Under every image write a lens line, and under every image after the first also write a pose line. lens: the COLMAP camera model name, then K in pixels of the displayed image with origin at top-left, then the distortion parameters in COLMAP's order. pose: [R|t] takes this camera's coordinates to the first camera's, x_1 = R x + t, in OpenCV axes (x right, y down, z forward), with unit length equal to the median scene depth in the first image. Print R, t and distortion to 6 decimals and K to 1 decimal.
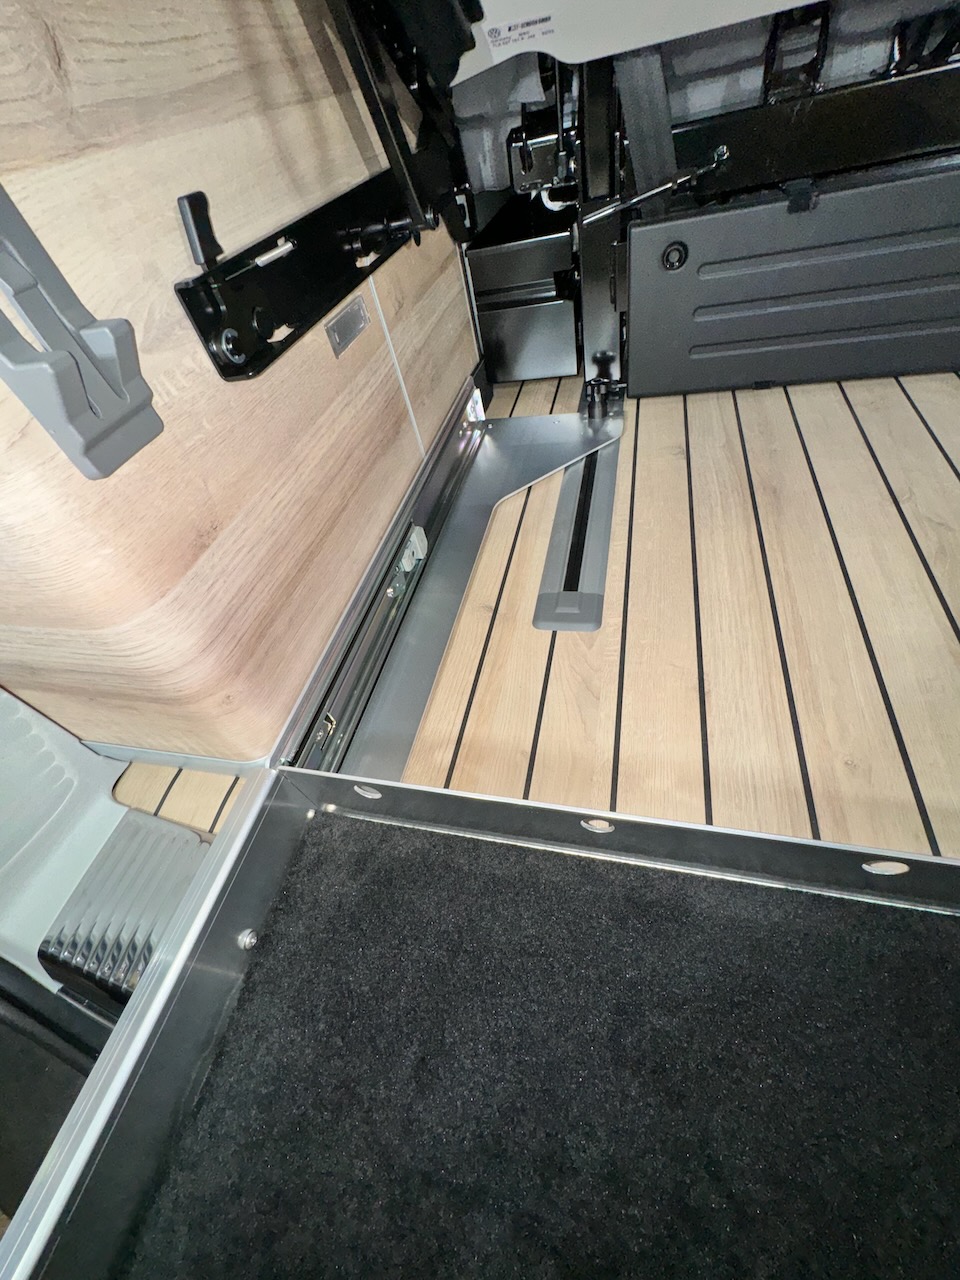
lens RADIAL K [[509.7, 0, 478.3], [0, 509.7, 636.7], [0, 0, 1]] dist [-0.000908, -0.000077]
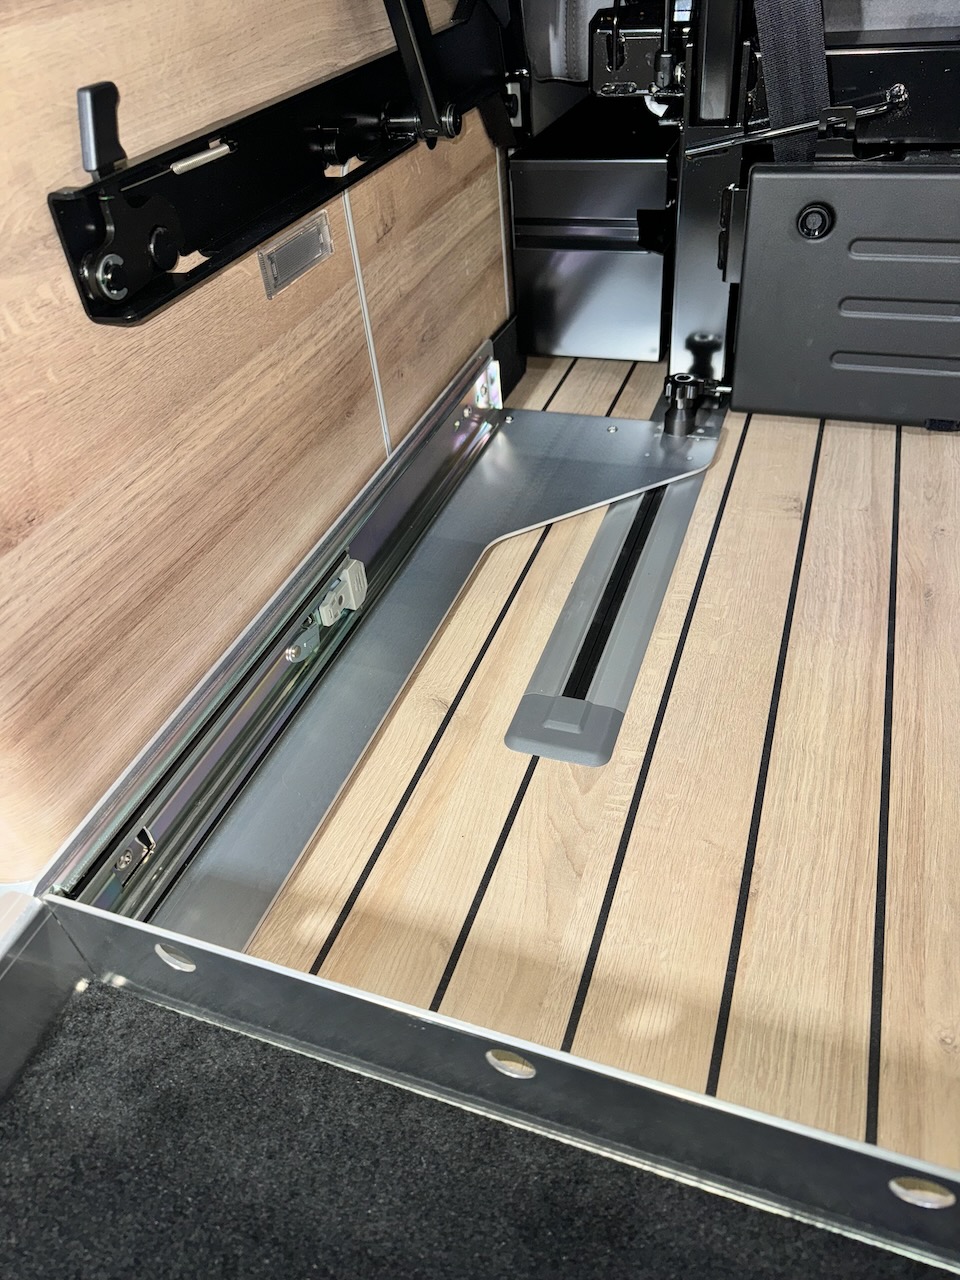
lens RADIAL K [[915.9, 0, 480.0], [0, 915.9, 640.0], [0, 0, 1]] dist [0.053207, -0.090029]
pose [[0.987140, 0.159051, -0.016033, 0.078435], [-0.159797, 0.979051, -0.126194, 0.001175], [-0.004374, 0.127133, 0.991876, -0.132480]]
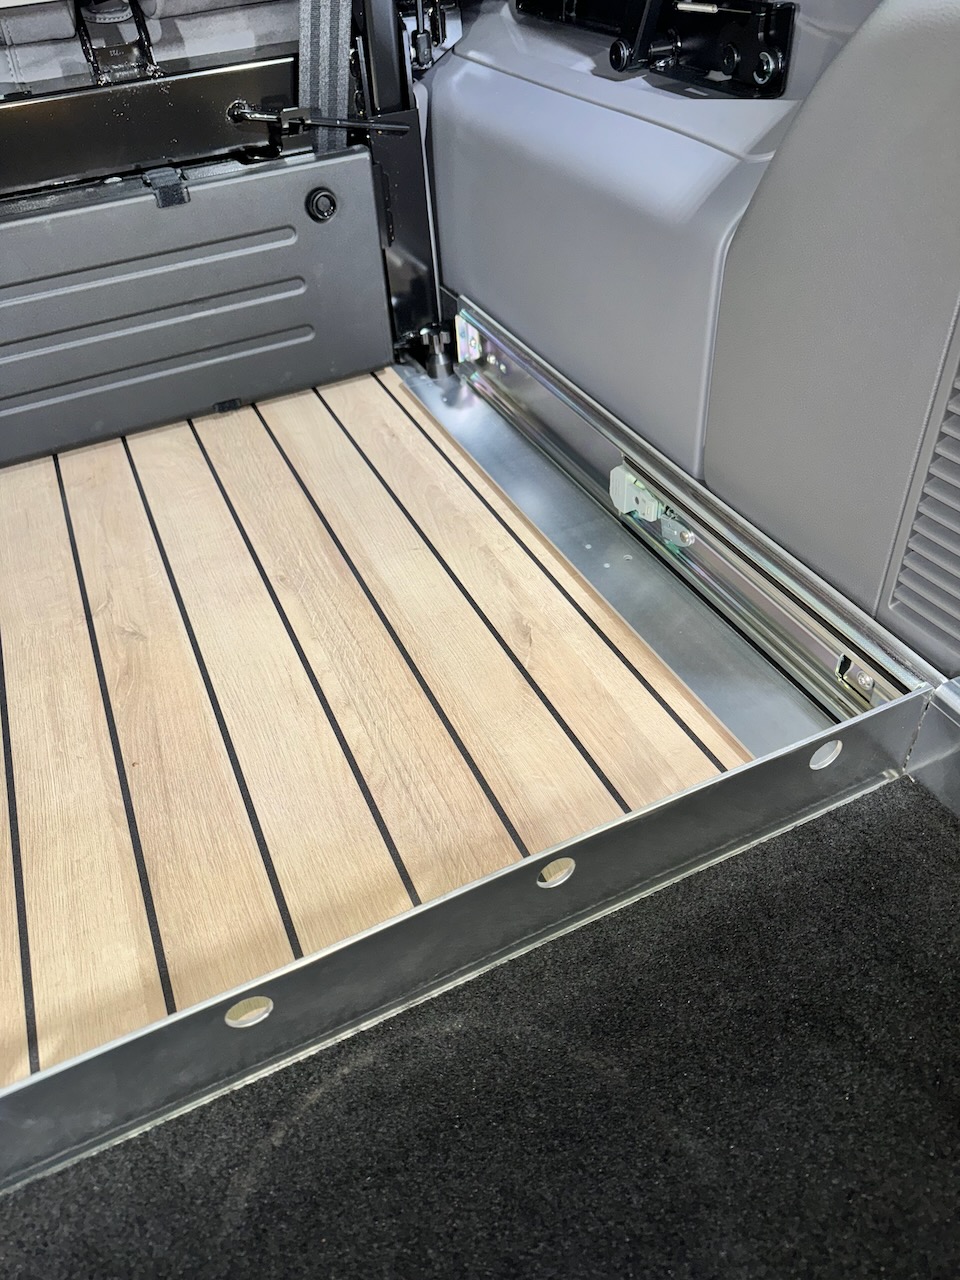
lens RADIAL K [[915.9, 0, 480.0], [0, 915.9, 640.0], [0, 0, 1]] dist [0.053207, -0.090029]
pose [[0.787844, -0.291229, 0.542667, 0.571775], [0.399276, 0.912401, -0.090017, 0.117737], [-0.468914, 0.287593, 0.835111, -0.388176]]
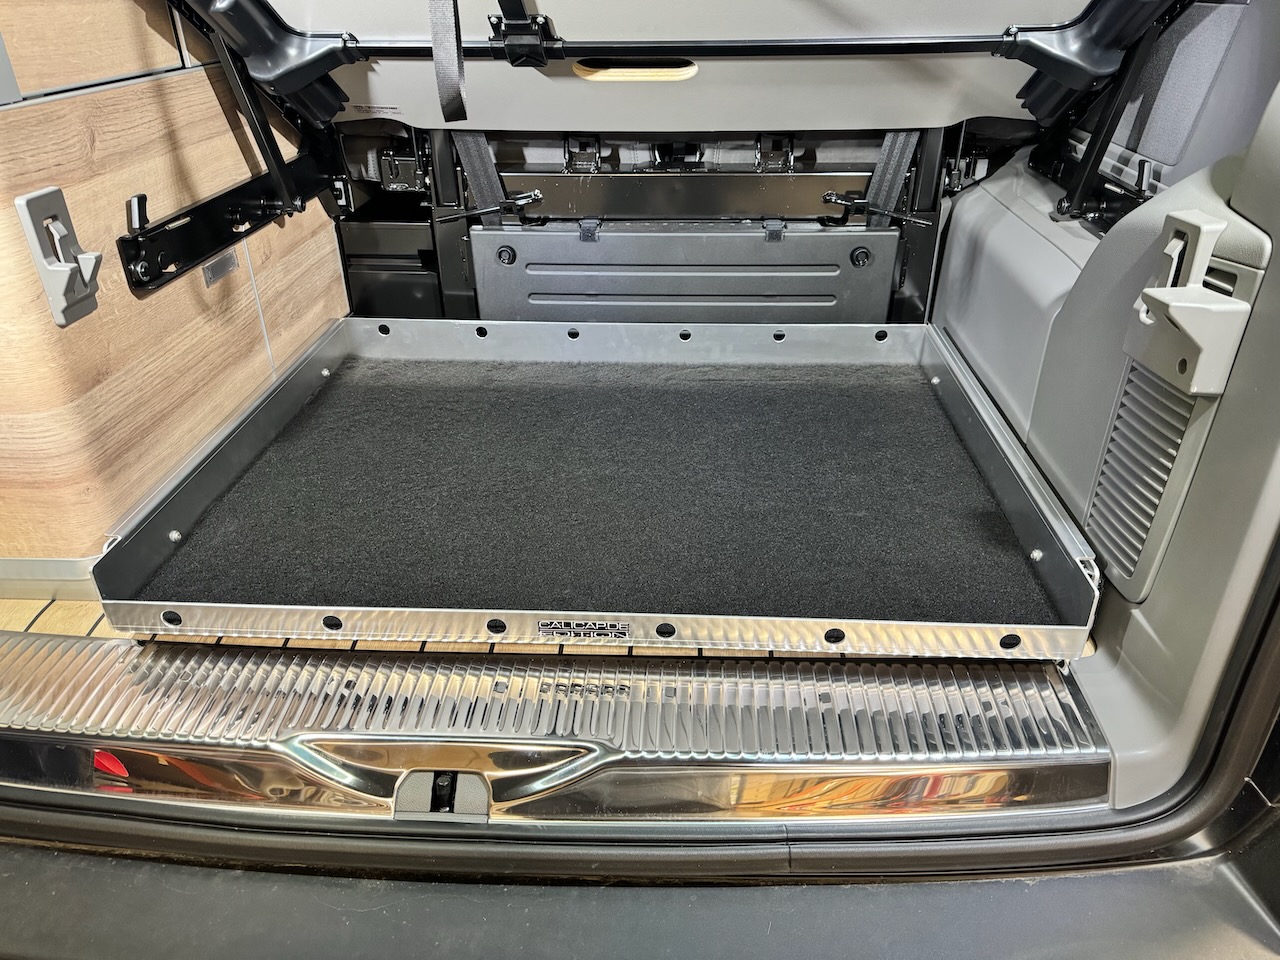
lens RADIAL K [[925.2, 0, 640.0], [0, 925.2, 480.0], [0, 0, 1]] dist [0.091973, -0.109465]
pose [[0.969377, 0.080747, 0.231922, 0.263840], [0.004020, 0.939053, -0.343748, 0.705989], [-0.245544, 0.334153, 0.909972, -1.226065]]
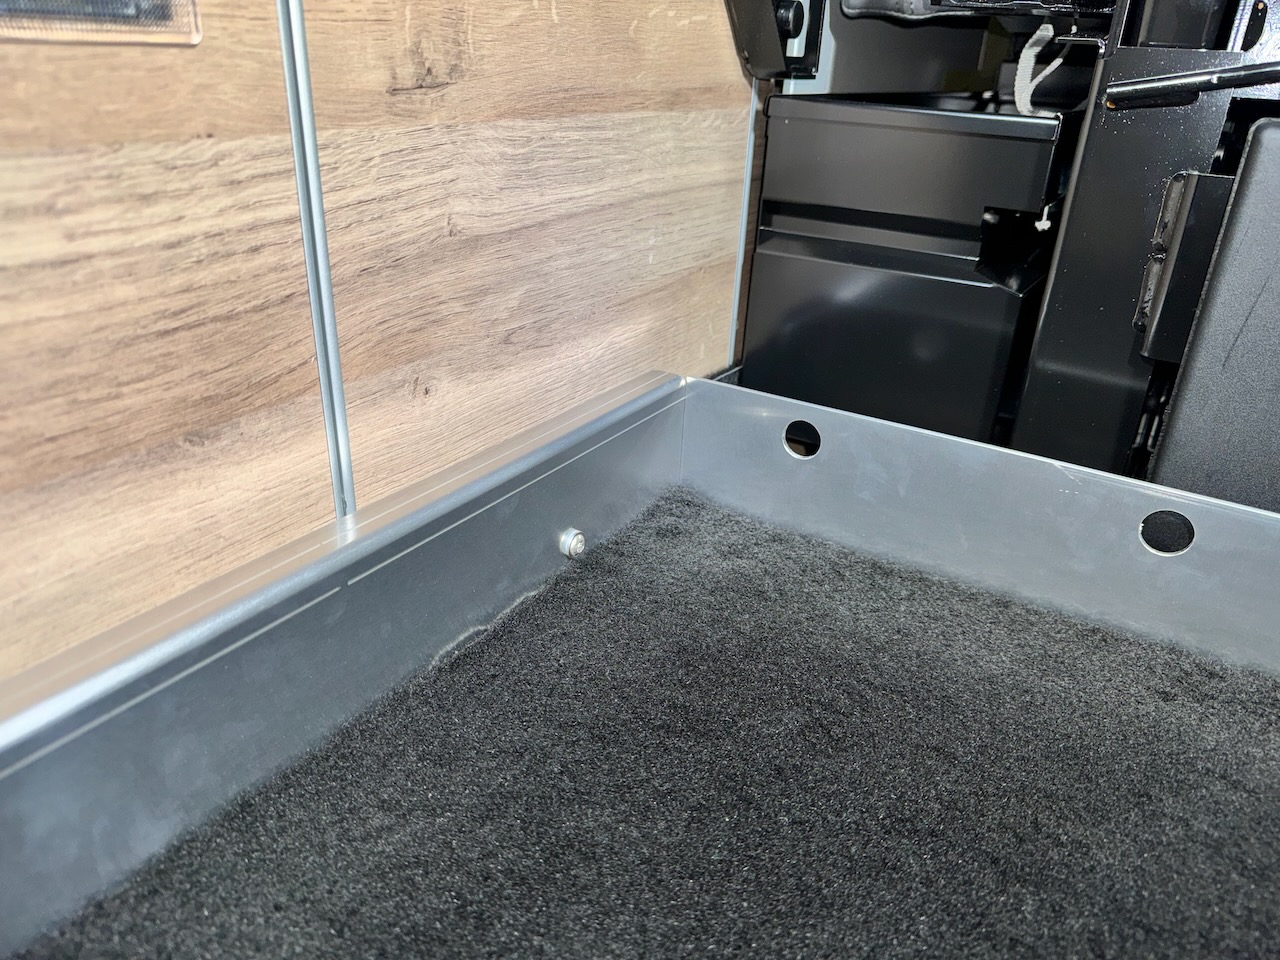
lens RADIAL K [[925.2, 0, 640.0], [0, 925.2, 480.0], [0, 0, 1]] dist [0.091973, -0.109465]
pose [[0.916713, 0.346214, -0.199435, 0.174453], [-0.395388, 0.857914, -0.328103, -0.354762], [0.057504, 0.379631, 0.923349, 0.655561]]
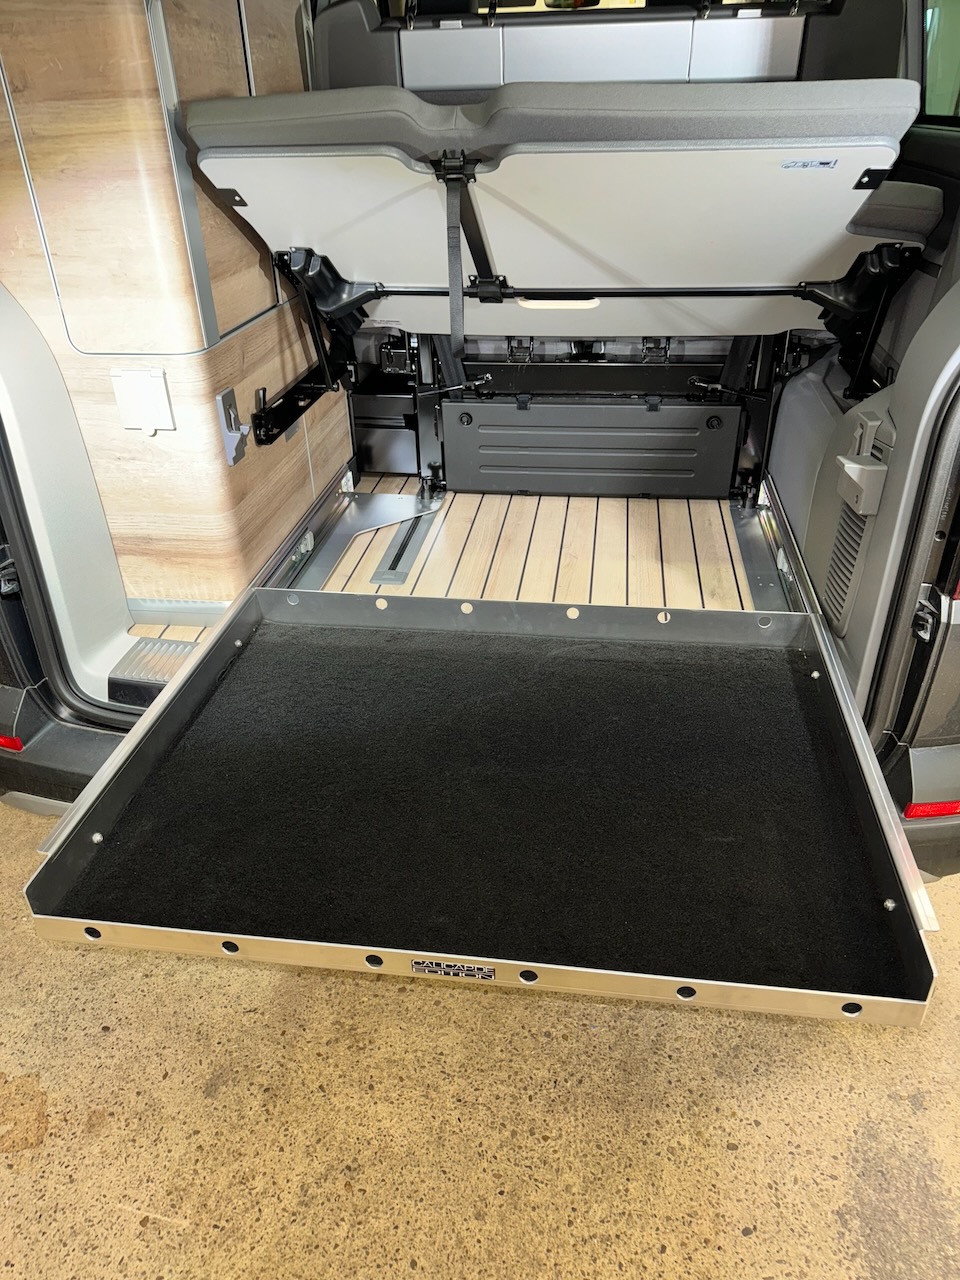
lens RADIAL K [[925.2, 0, 484.5], [0, 925.2, 646.7], [0, 0, 1]] dist [0.091973, -0.109465]
pose [[0.980809, 0.105510, 0.163957, -0.012720], [-0.049209, 0.947660, -0.315465, 1.324214], [-0.188660, 0.301343, 0.934666, -2.317254]]
